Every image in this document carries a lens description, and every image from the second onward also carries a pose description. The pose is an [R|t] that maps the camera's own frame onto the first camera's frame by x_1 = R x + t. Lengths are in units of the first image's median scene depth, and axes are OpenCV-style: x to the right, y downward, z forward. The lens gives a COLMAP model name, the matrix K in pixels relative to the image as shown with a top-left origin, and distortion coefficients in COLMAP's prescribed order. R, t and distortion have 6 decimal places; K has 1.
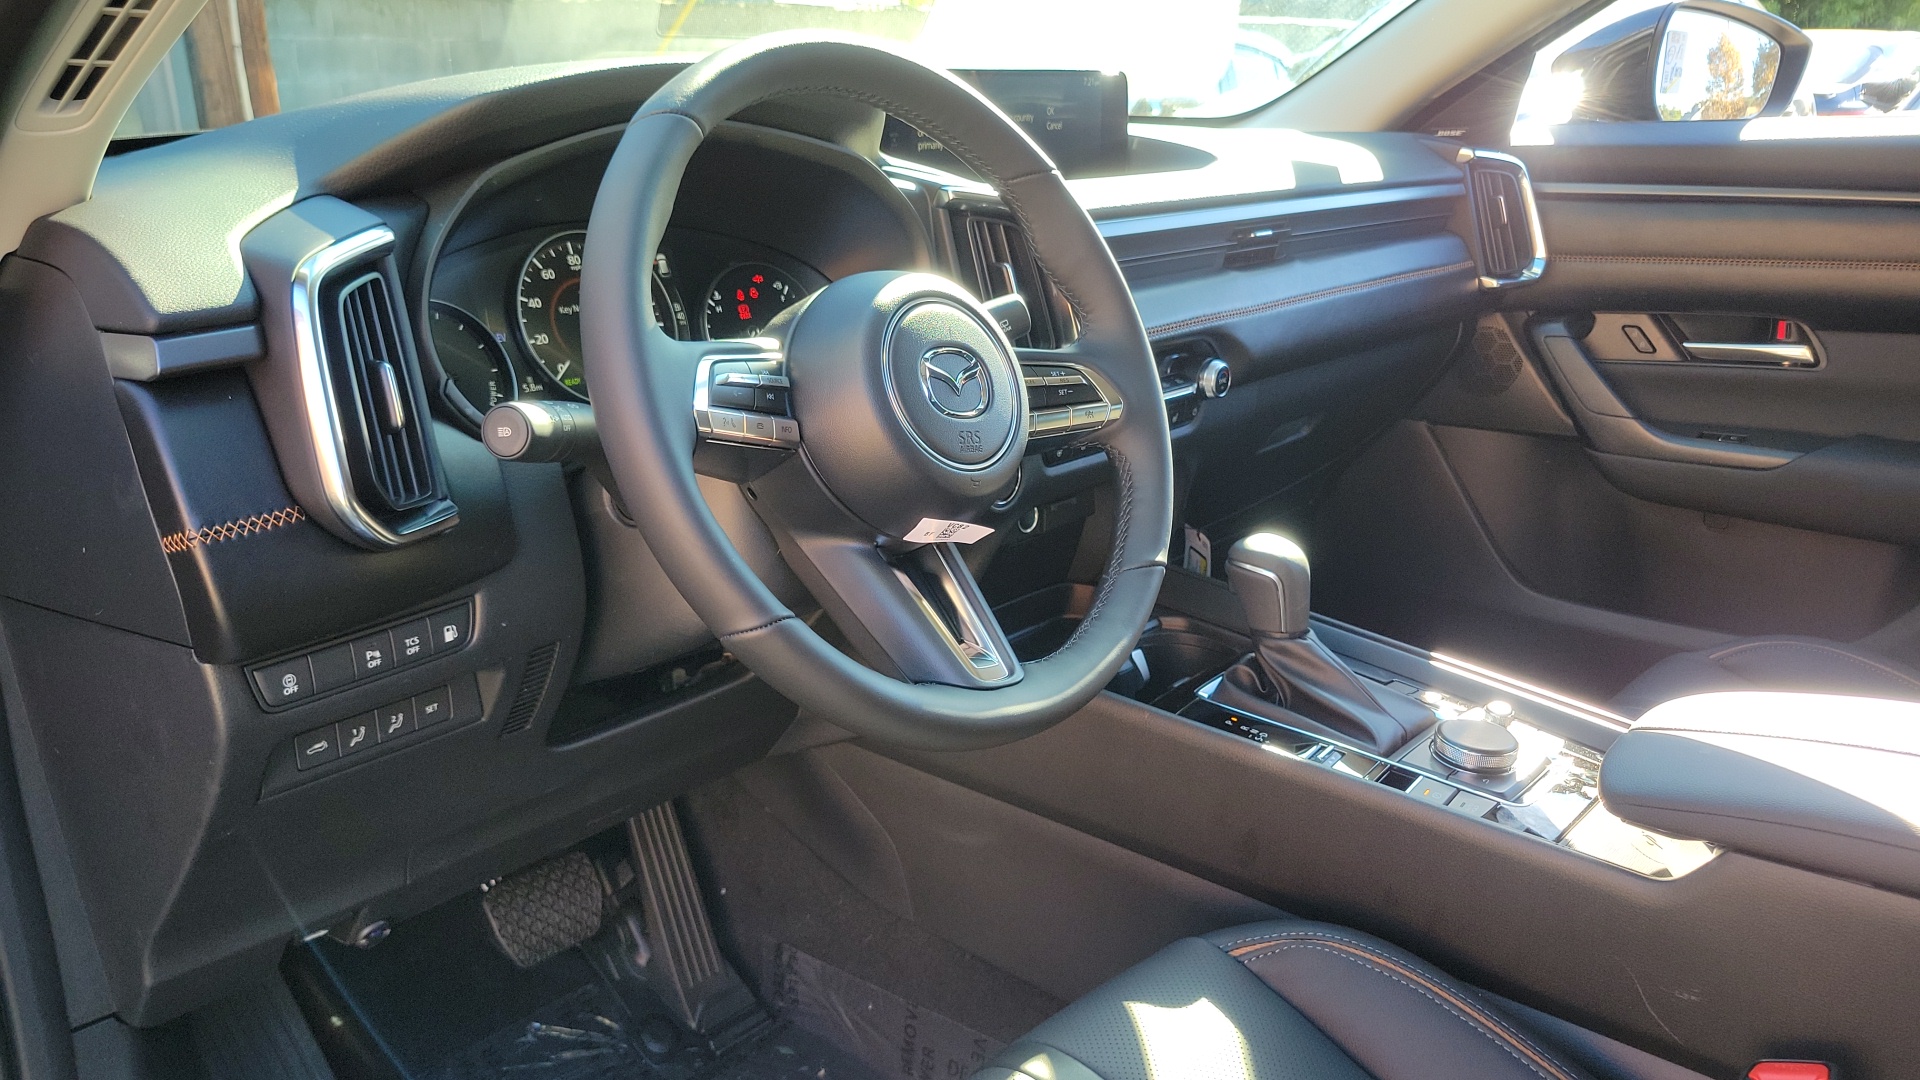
lens RADIAL K [[1444.1, 0, 976.2], [0, 1444.1, 548.5], [0, 0, 1]] dist [0.006751, -0.019938]
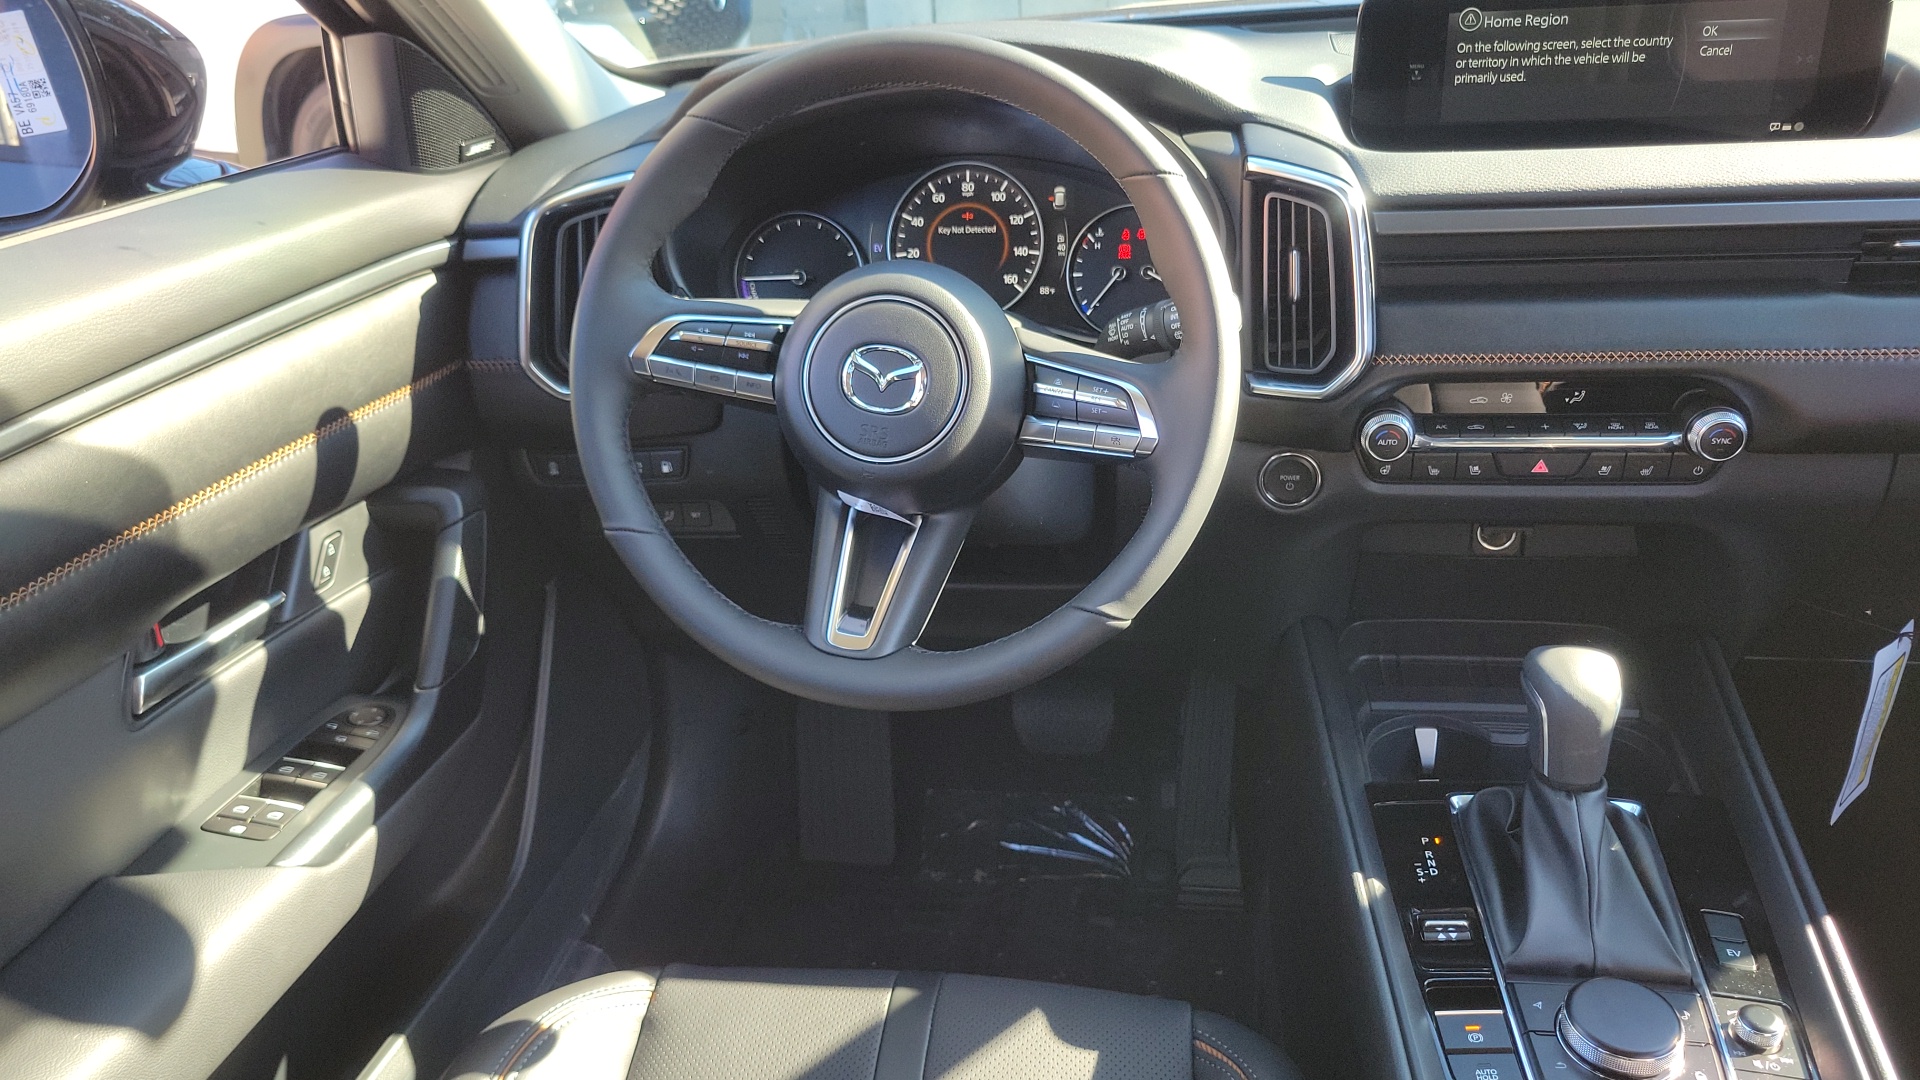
lens RADIAL K [[1444.1, 0, 949.6], [0, 1444.1, 559.8], [0, 0, 1]] dist [0.006751, -0.019938]
pose [[0.521001, 0.337509, -0.783993, 0.466223], [-0.200931, 0.941186, 0.271652, -0.149727], [0.829569, 0.015998, 0.558175, 0.228531]]
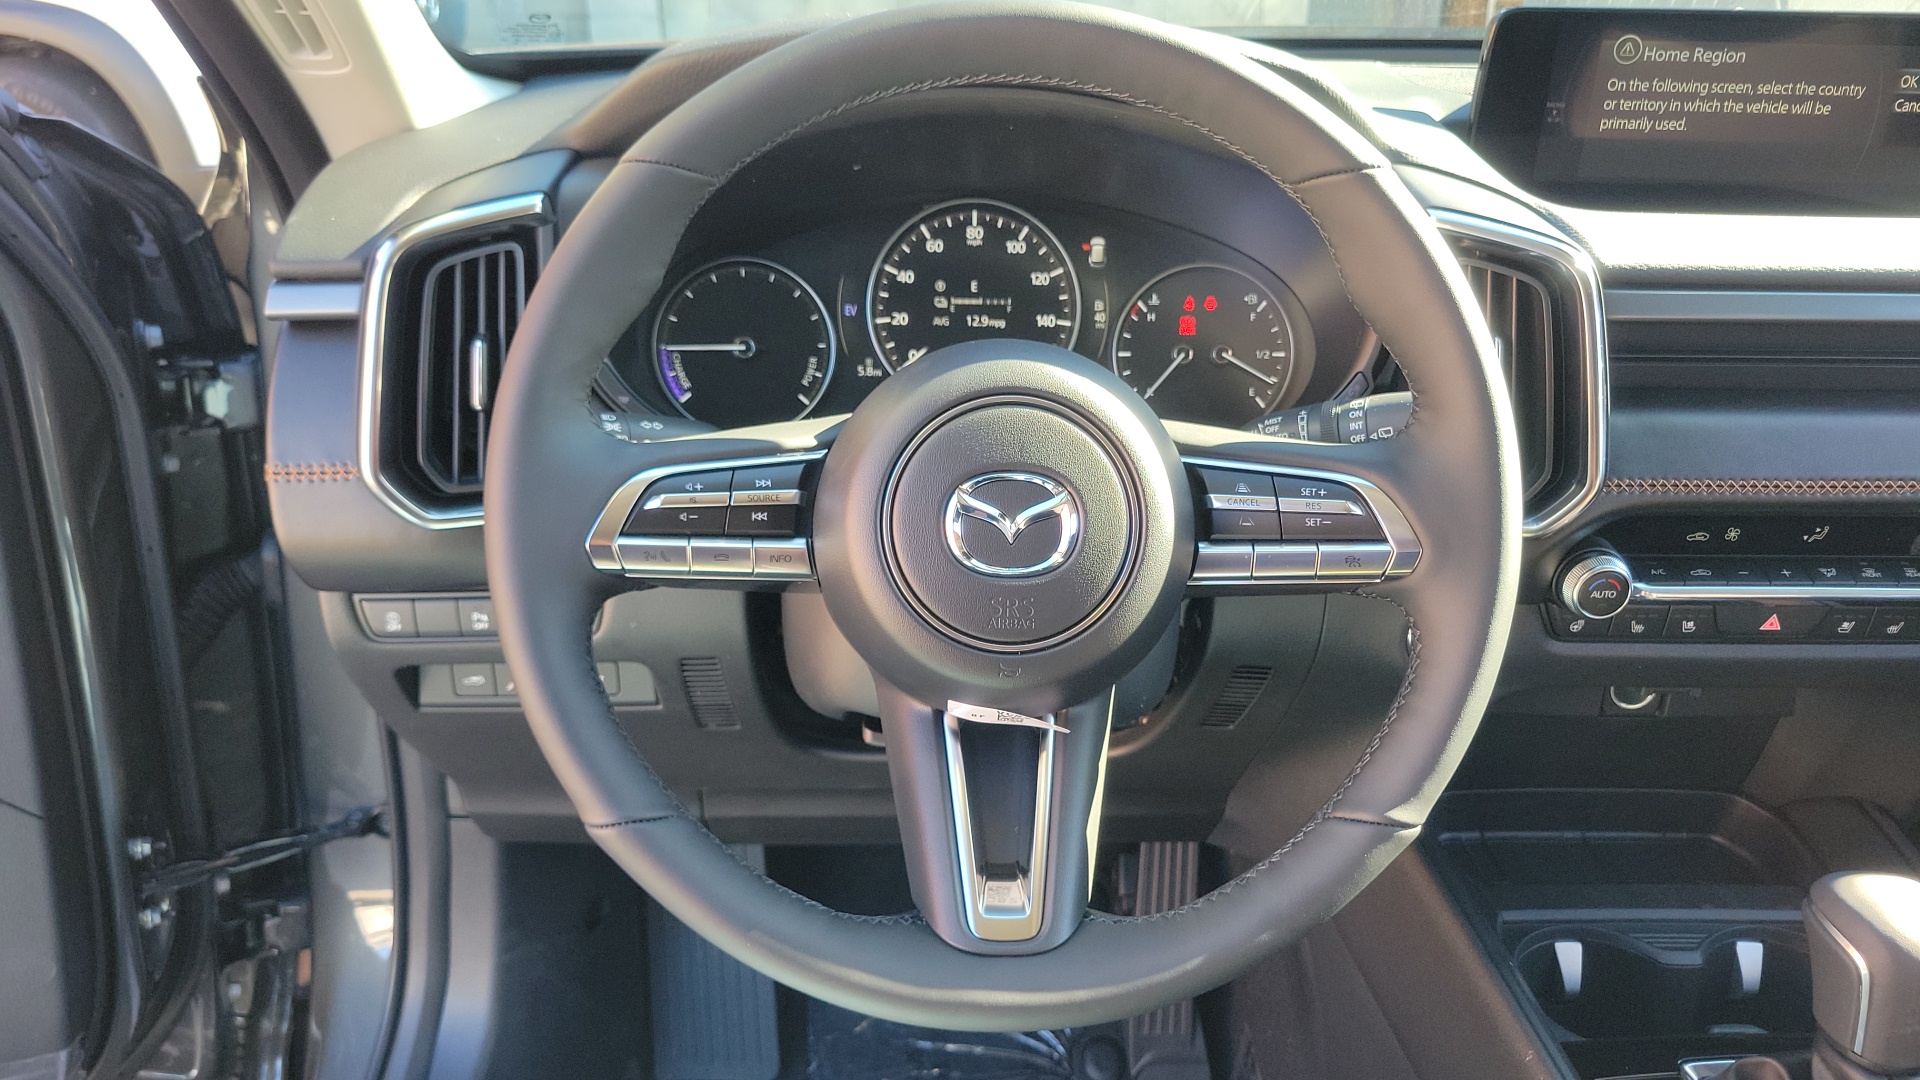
lens RADIAL K [[1444.1, 0, 944.6], [0, 1444.1, 546.2], [0, 0, 1]] dist [0.006751, -0.019938]
pose [[0.668321, 0.303626, -0.679086, 0.225771], [-0.241231, 0.952033, 0.188257, -0.117108], [0.703672, 0.038000, 0.709508, 0.252721]]
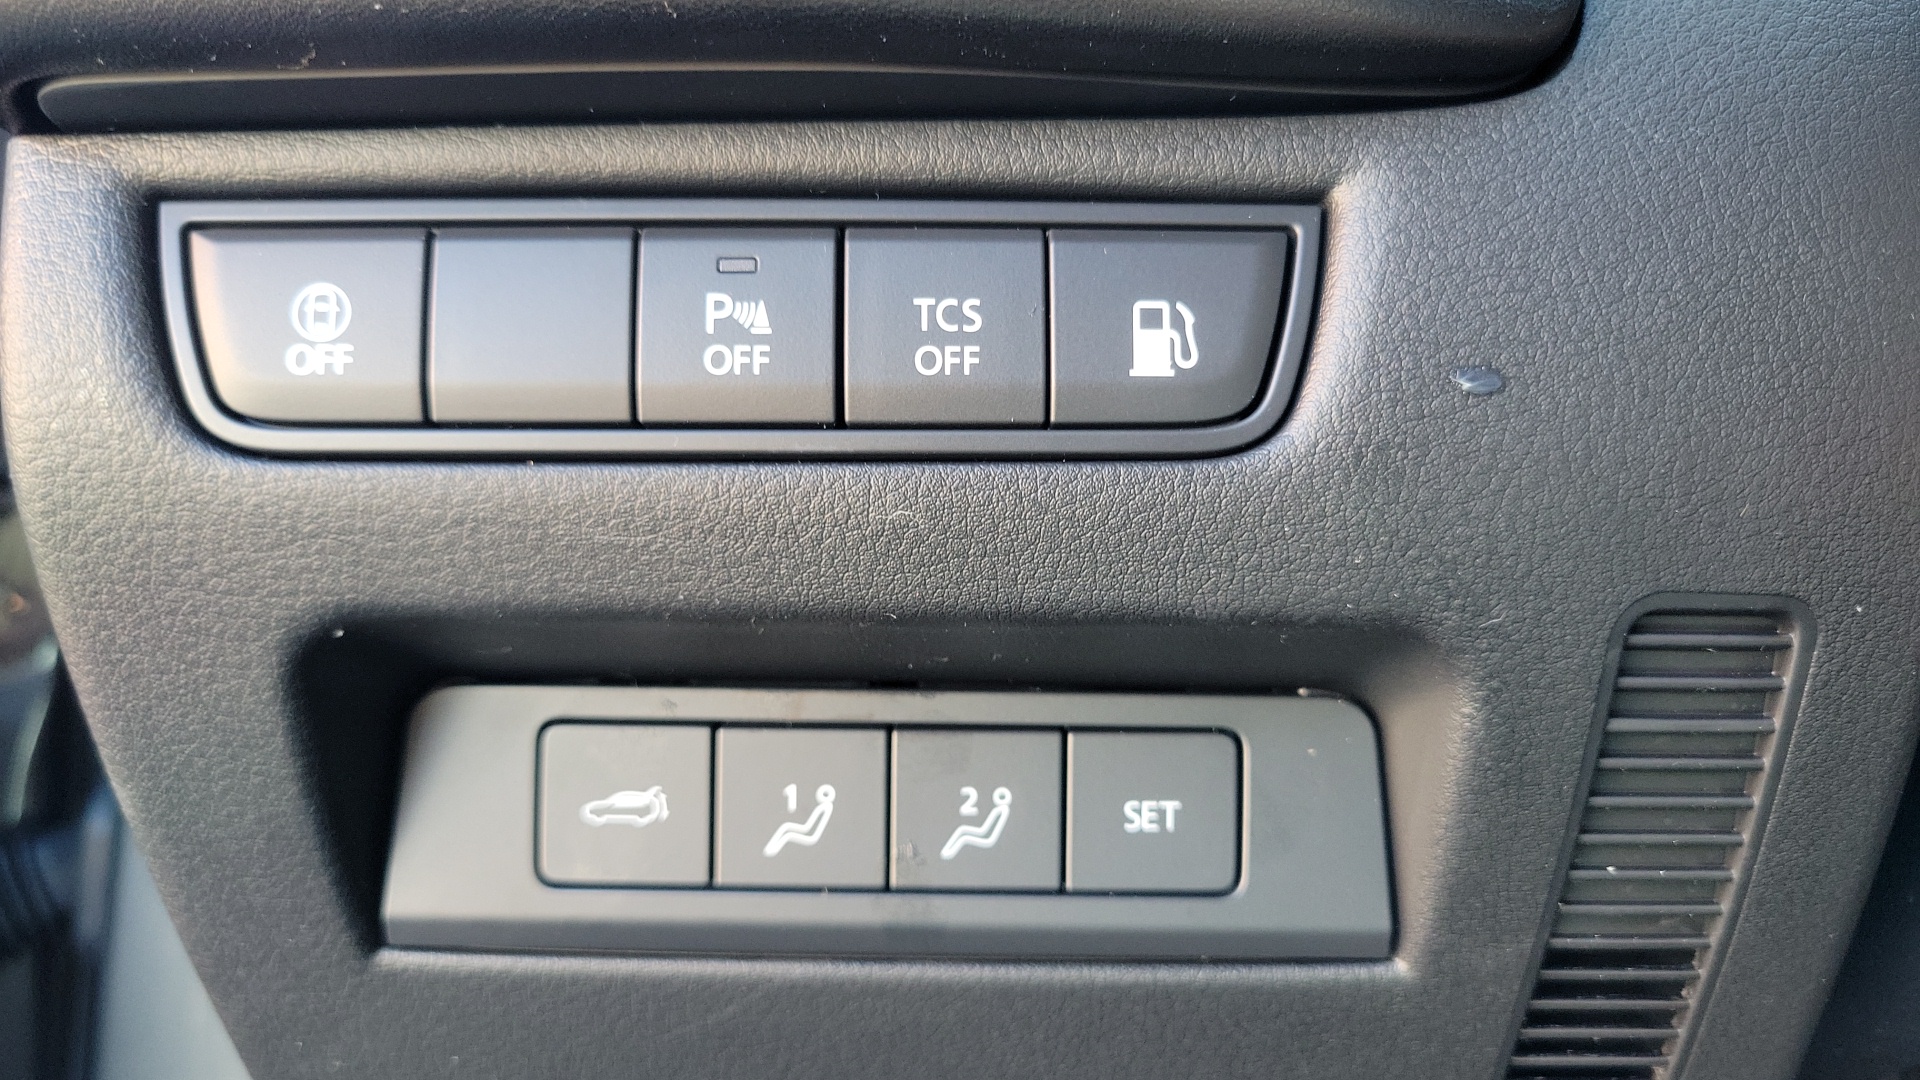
lens RADIAL K [[1621.2, 0, 955.2], [0, 1621.2, 536.5], [0, 0, 1]] dist [-0.051271, -0.002542]
pose [[0.627221, -0.002771, -0.778836, -0.108871], [-0.250504, 0.946139, -0.205105, 0.069386], [0.737456, 0.323748, 0.592745, 0.440451]]
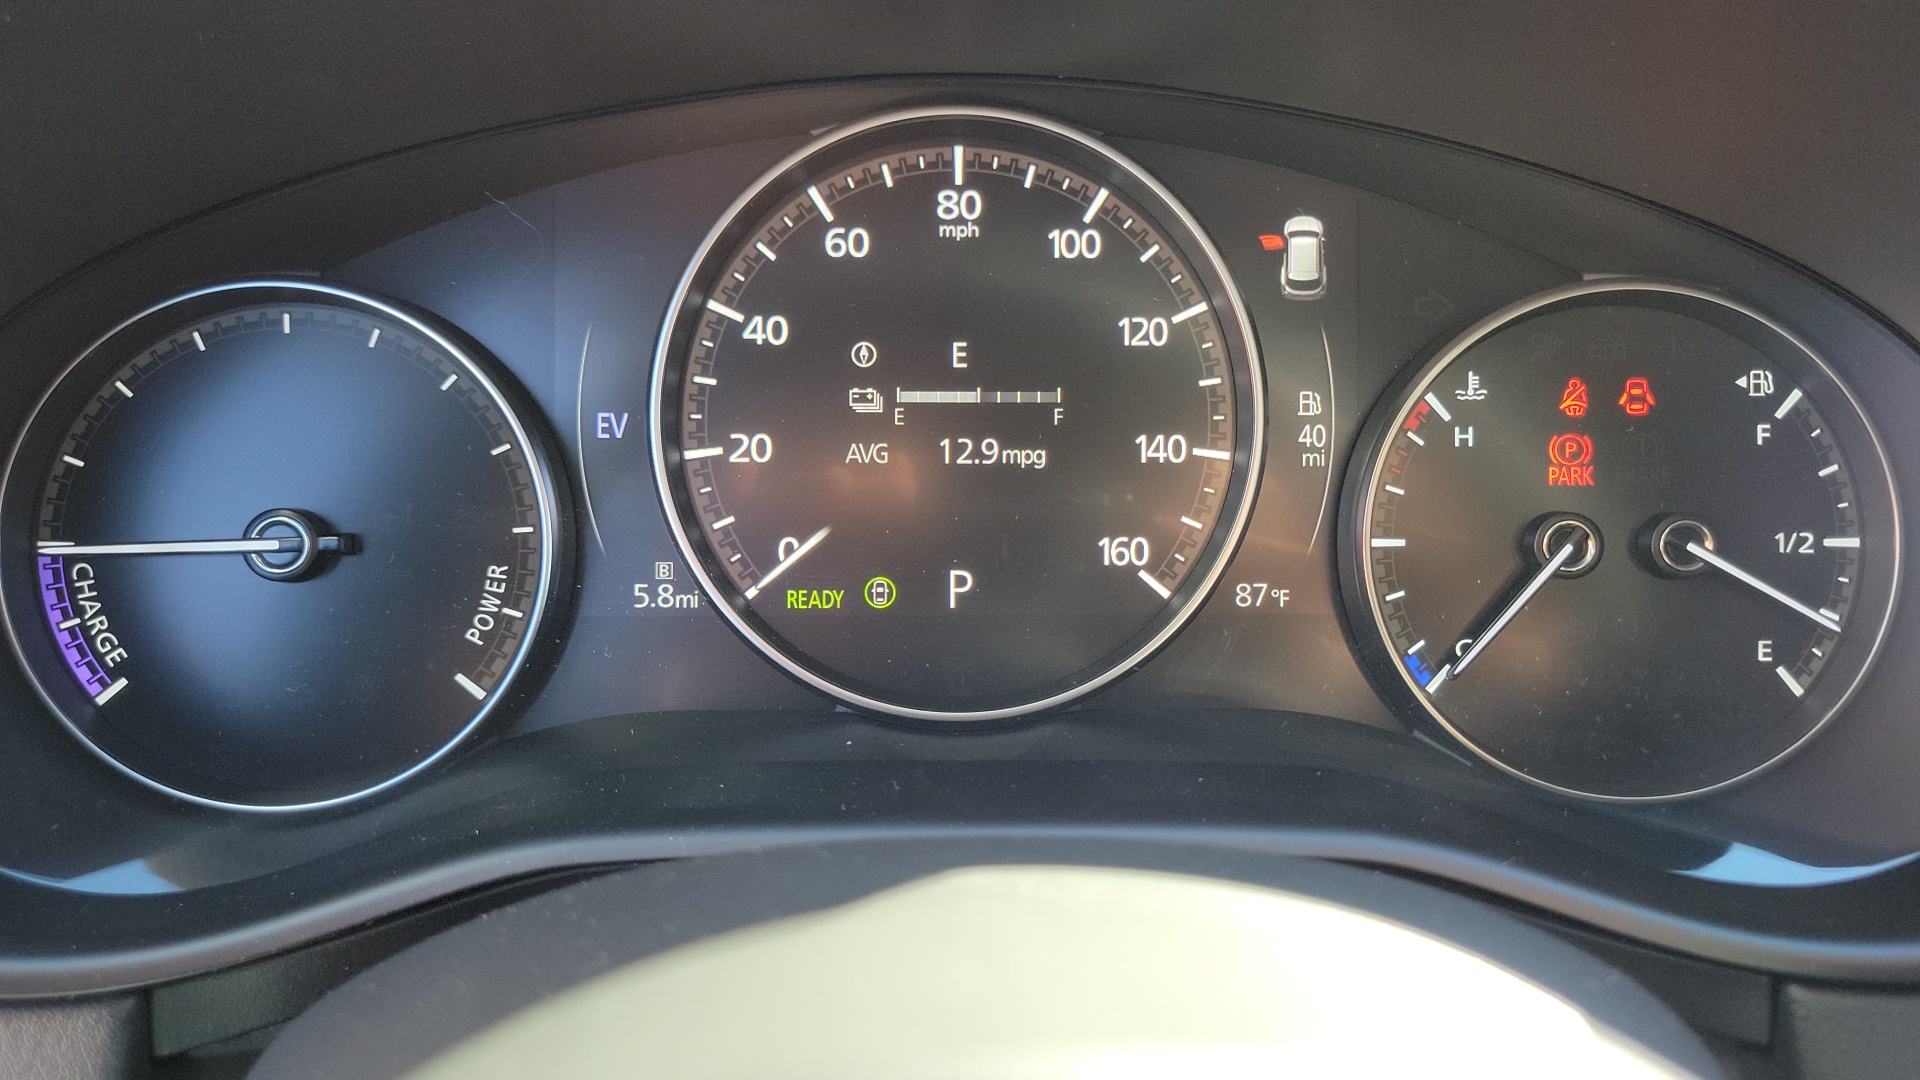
lens RADIAL K [[1444.1, 0, 957.0], [0, 1444.1, 544.5], [0, 0, 1]] dist [0.006751, -0.019938]
pose [[0.661125, 0.281225, -0.695576, -0.030201], [-0.230244, 0.958408, 0.168649, -0.118754], [0.714074, 0.048654, 0.698378, 0.514695]]
